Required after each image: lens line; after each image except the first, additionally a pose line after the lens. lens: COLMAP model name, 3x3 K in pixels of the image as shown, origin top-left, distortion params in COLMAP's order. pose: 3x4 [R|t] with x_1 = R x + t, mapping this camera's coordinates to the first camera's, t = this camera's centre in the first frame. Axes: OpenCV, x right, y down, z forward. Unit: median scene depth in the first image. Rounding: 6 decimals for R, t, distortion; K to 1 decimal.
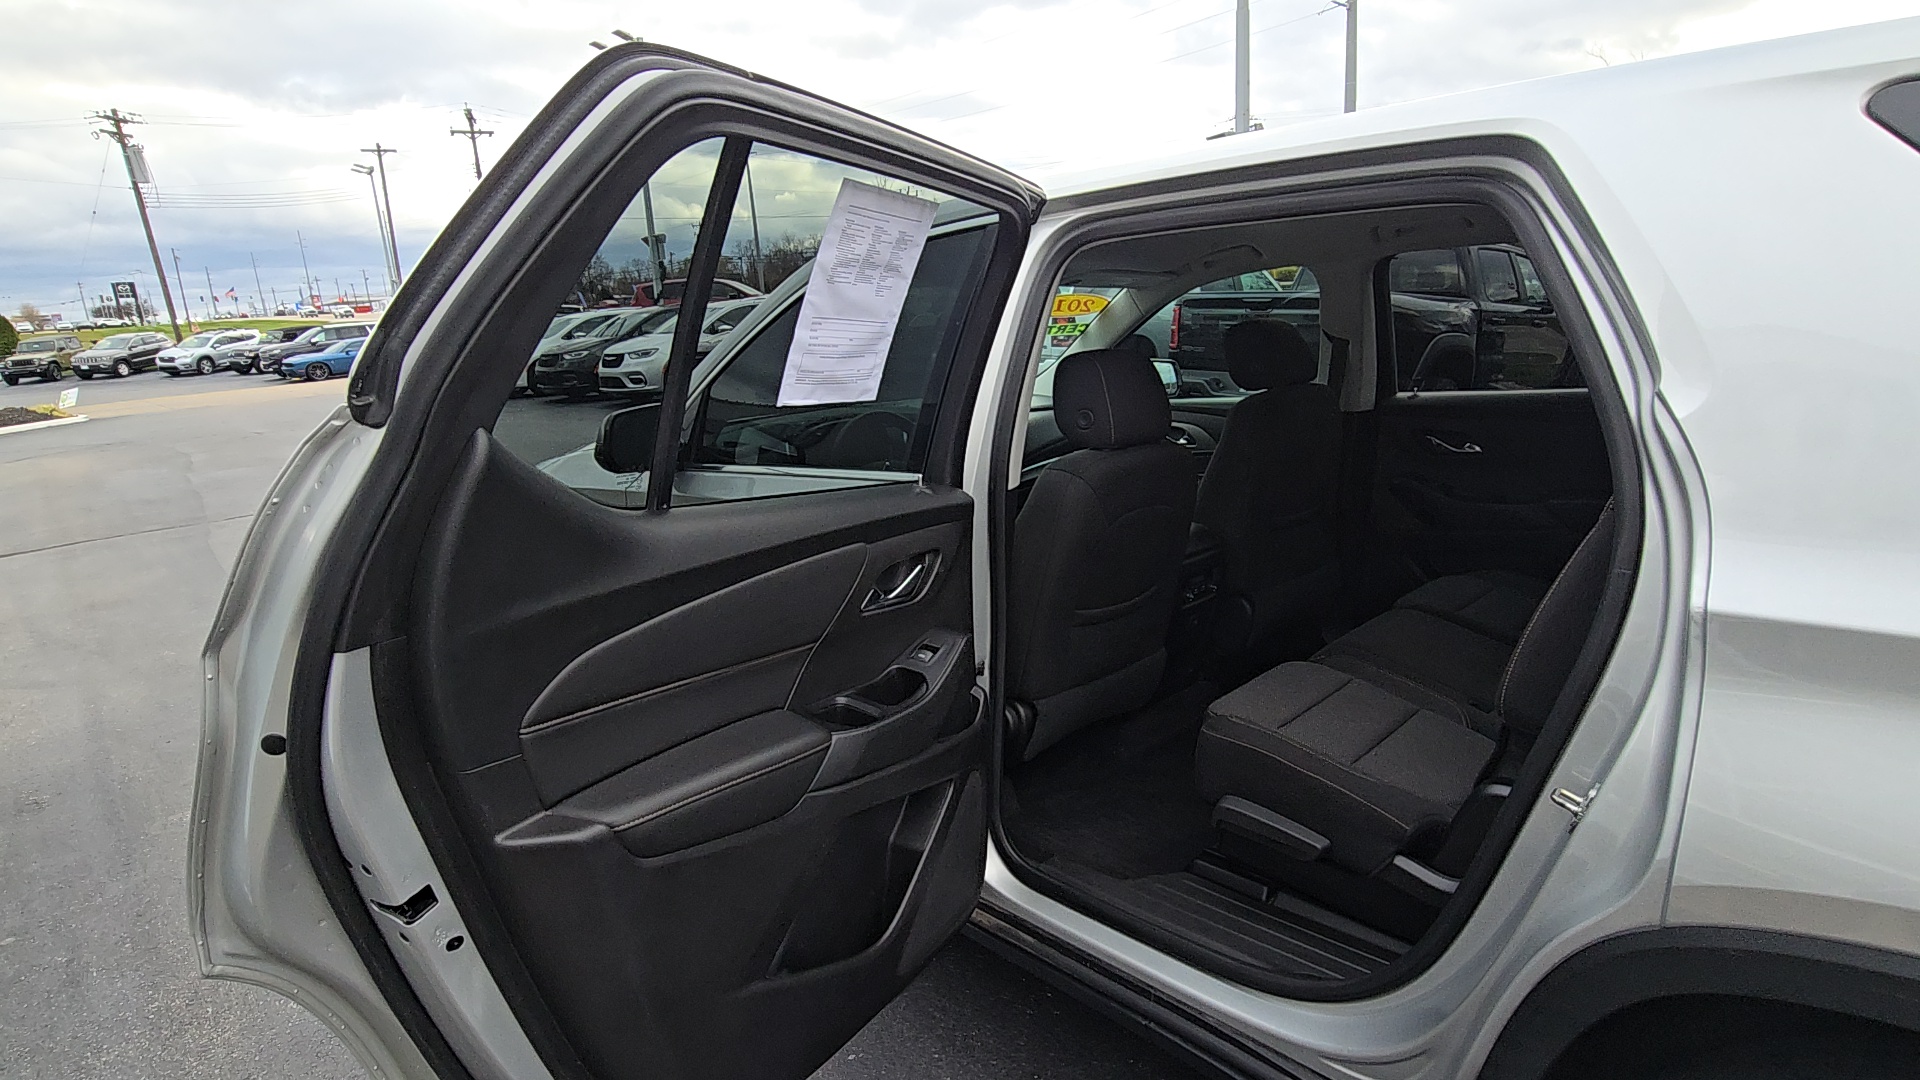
lens RADIAL K [[968.5, 0, 952.9], [0, 968.5, 540.7], [0, 0, 1]] dist [-0.003097, 0.000512]
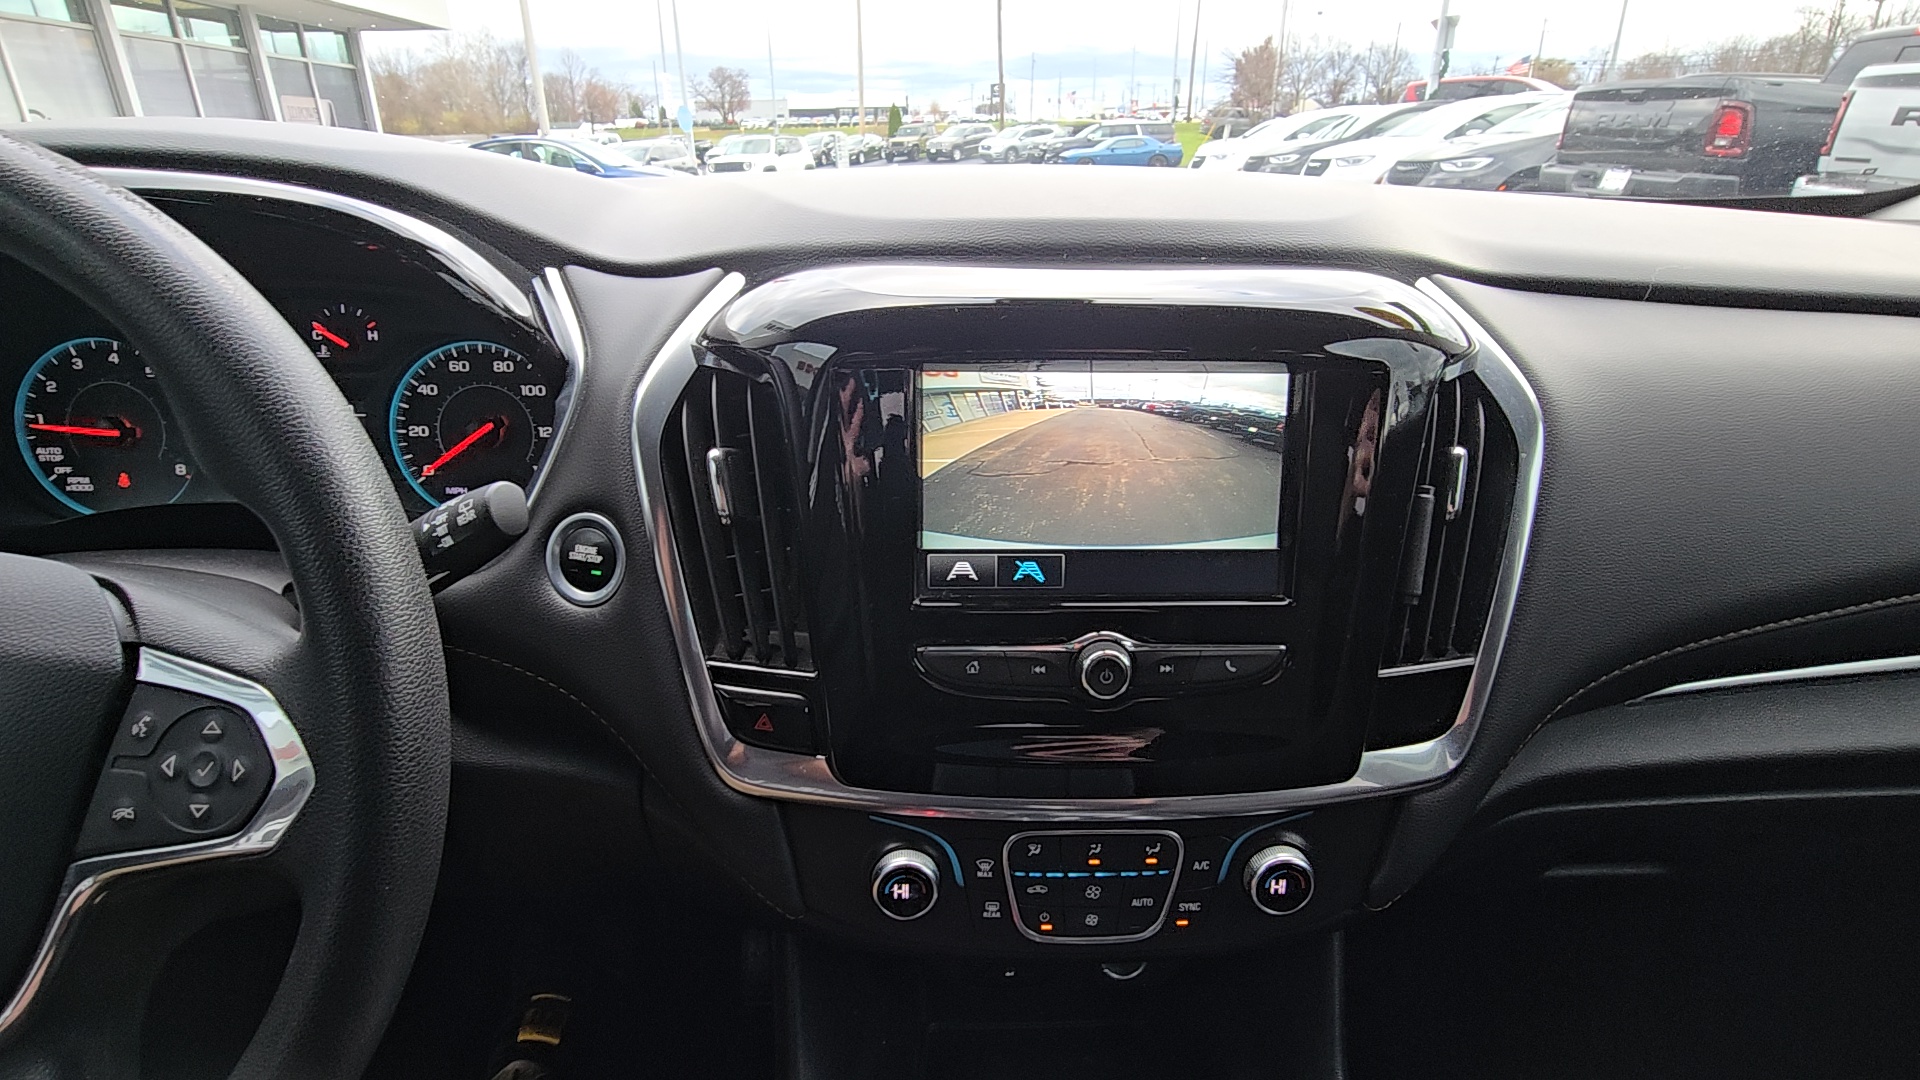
lens RADIAL K [[968.5, 0, 949.3], [0, 968.5, 540.3], [0, 0, 1]] dist [-0.003097, 0.000512]
pose [[0.733372, 0.301620, -0.609255, 0.006424], [-0.192812, 0.951672, 0.239047, -0.008573], [0.651912, -0.057839, 0.756086, 0.063248]]
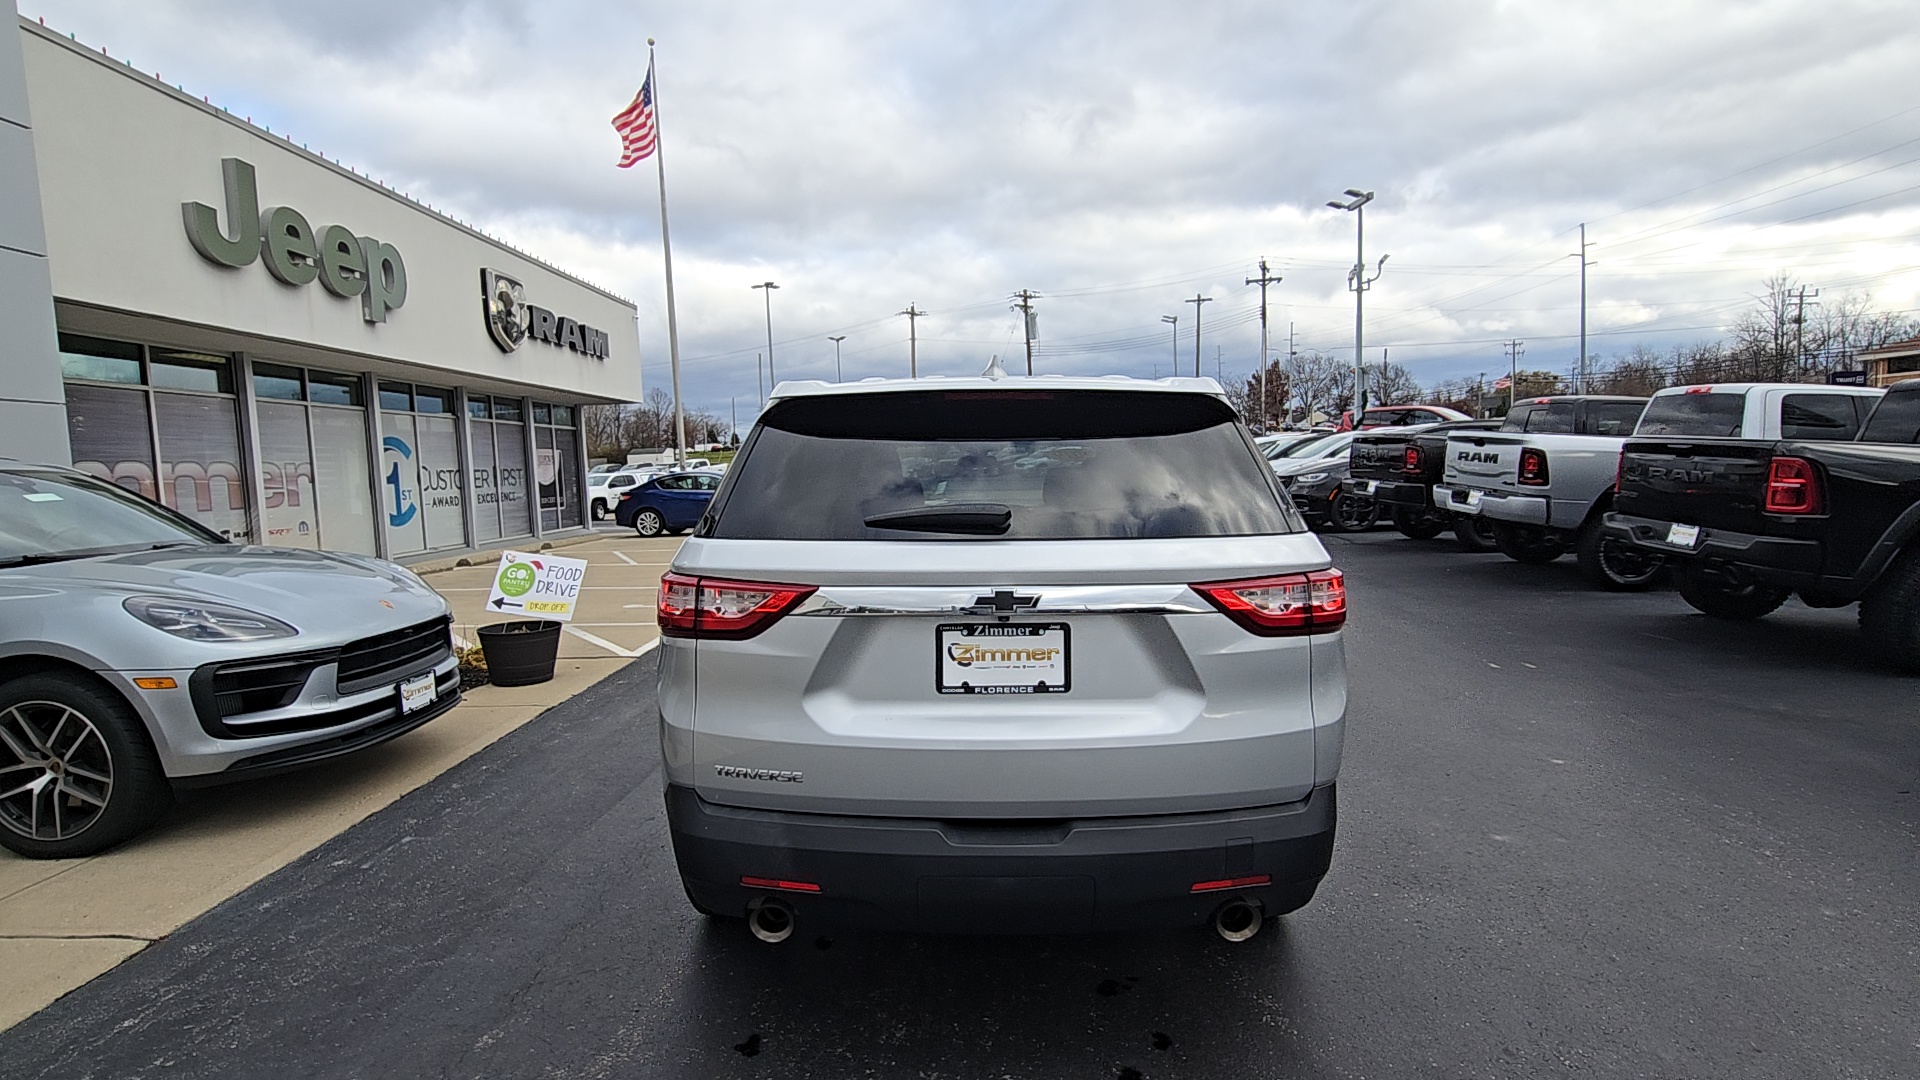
lens RADIAL K [[968.5, 0, 950.4], [0, 968.5, 539.7], [0, 0, 1]] dist [-0.003097, 0.000512]
pose [[0.704861, 0.091558, -0.703412, 0.093802], [-0.175912, 0.983220, -0.048297, 0.002085], [0.687187, 0.157781, 0.709140, -0.026893]]
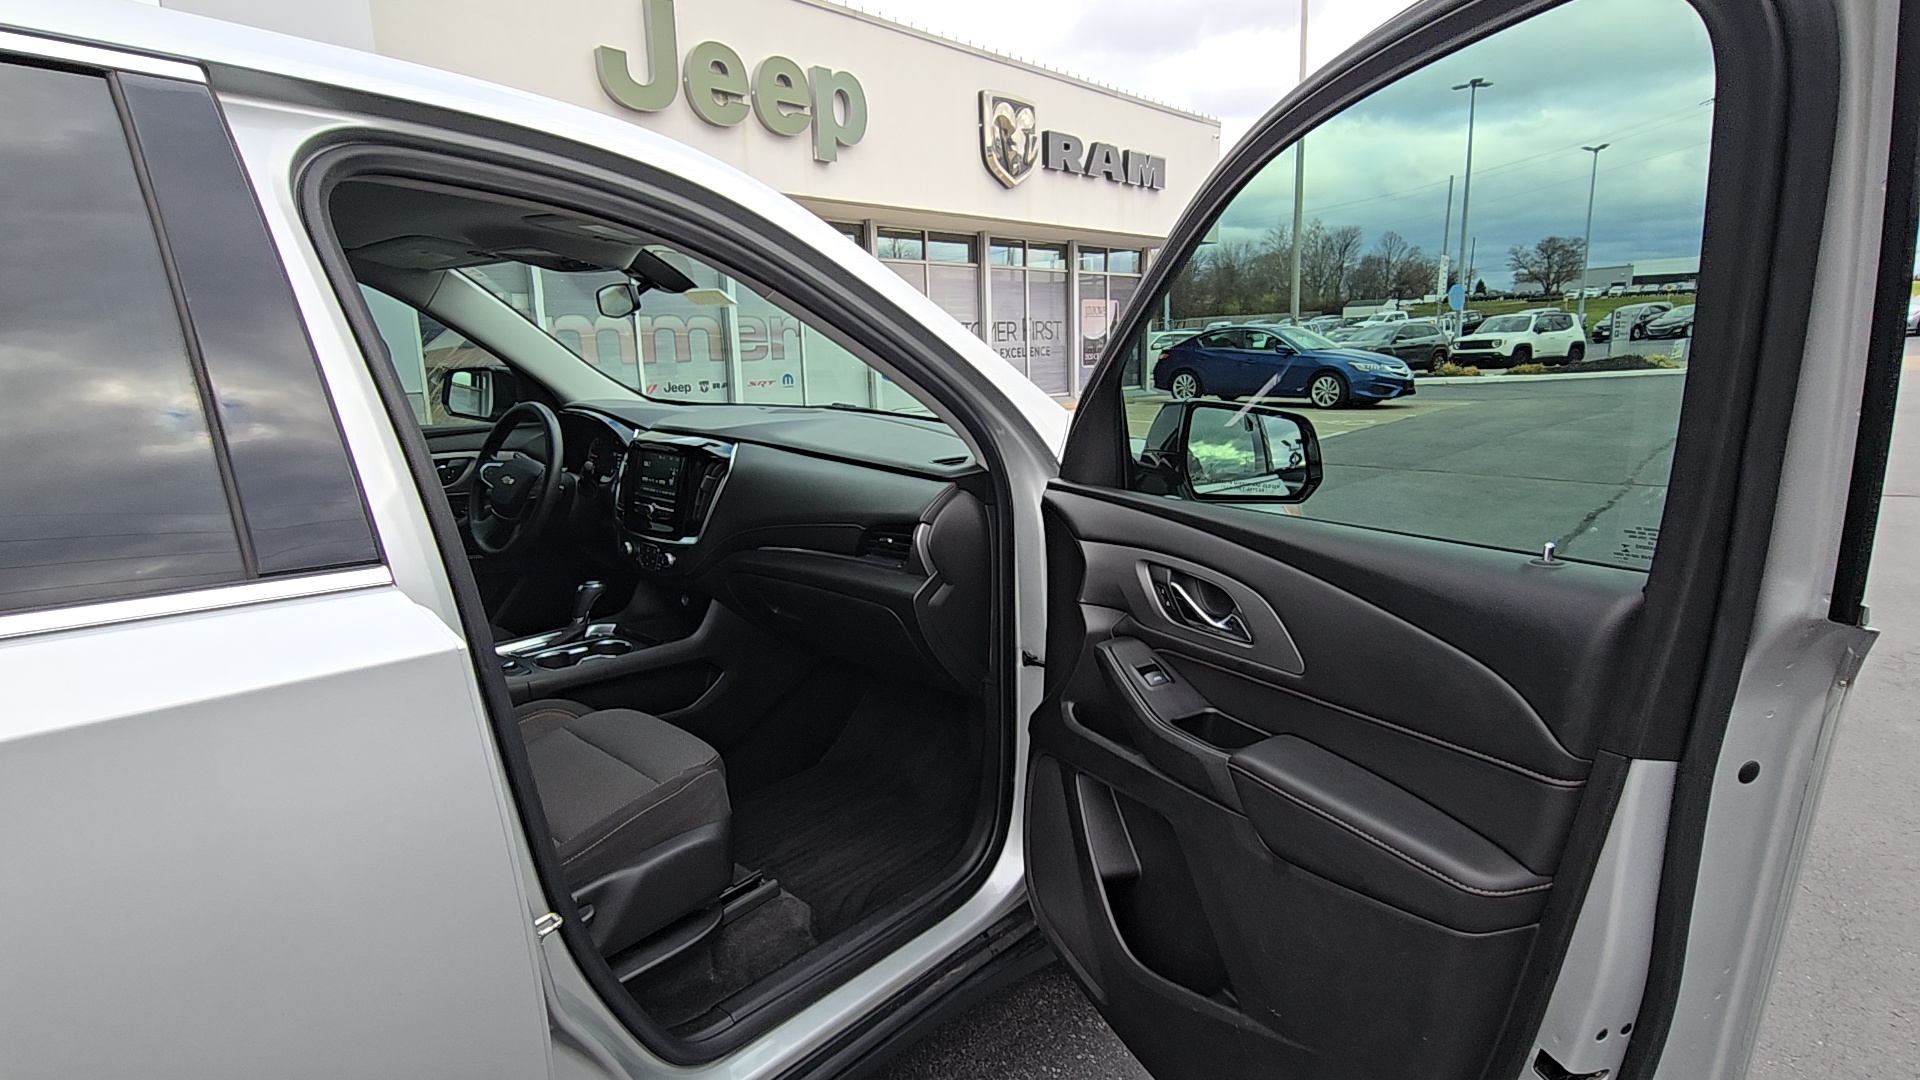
lens RADIAL K [[968.5, 0, 952.9], [0, 968.5, 544.9], [0, 0, 1]] dist [-0.003097, 0.000512]
pose [[0.068692, 0.263238, -0.962282, 0.052552], [-0.213556, 0.946082, 0.243562, -0.019648], [0.974513, 0.188770, 0.121205, 0.081893]]
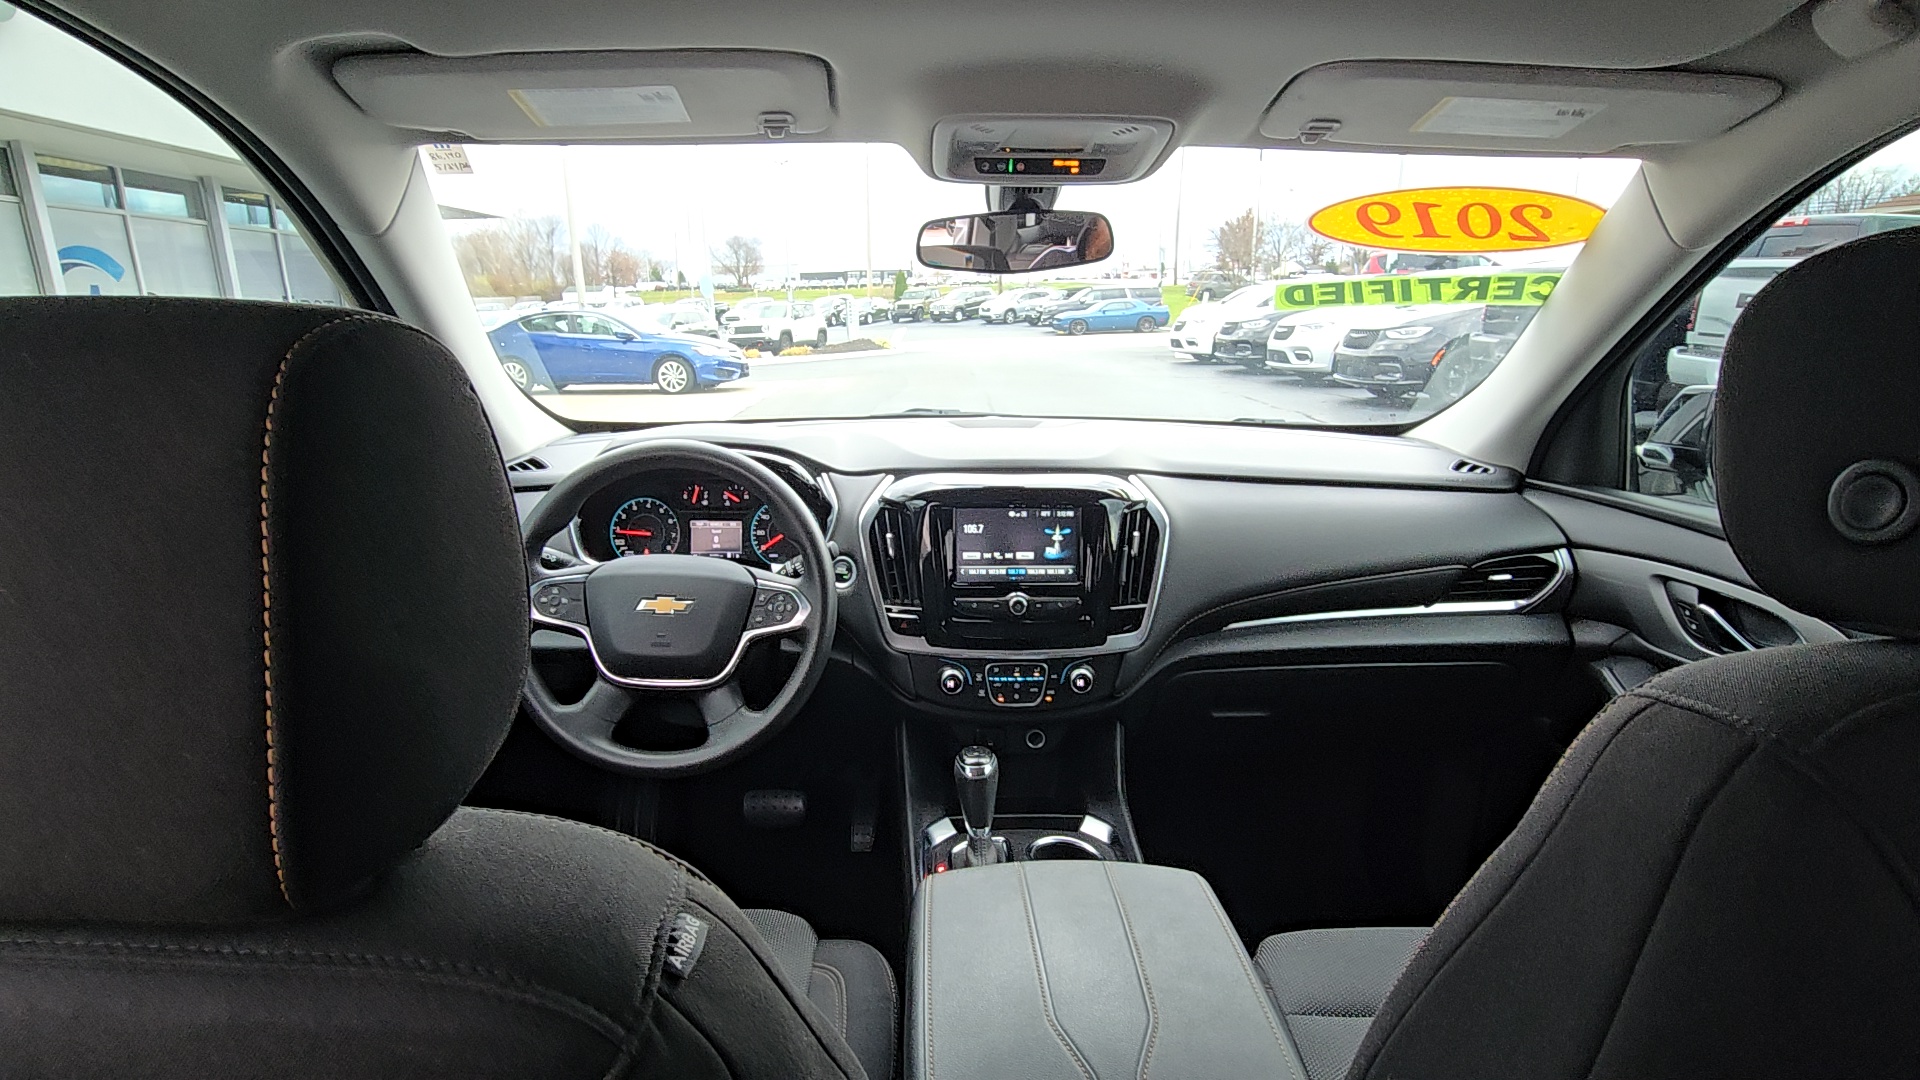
lens RADIAL K [[968.5, 0, 951.5], [0, 968.5, 534.4], [0, 0, 1]] dist [-0.003097, 0.000512]
pose [[0.733719, 0.201215, -0.648975, 0.019875], [-0.187844, 0.977988, 0.090853, -0.009781], [0.652971, 0.055245, 0.755366, 0.047094]]
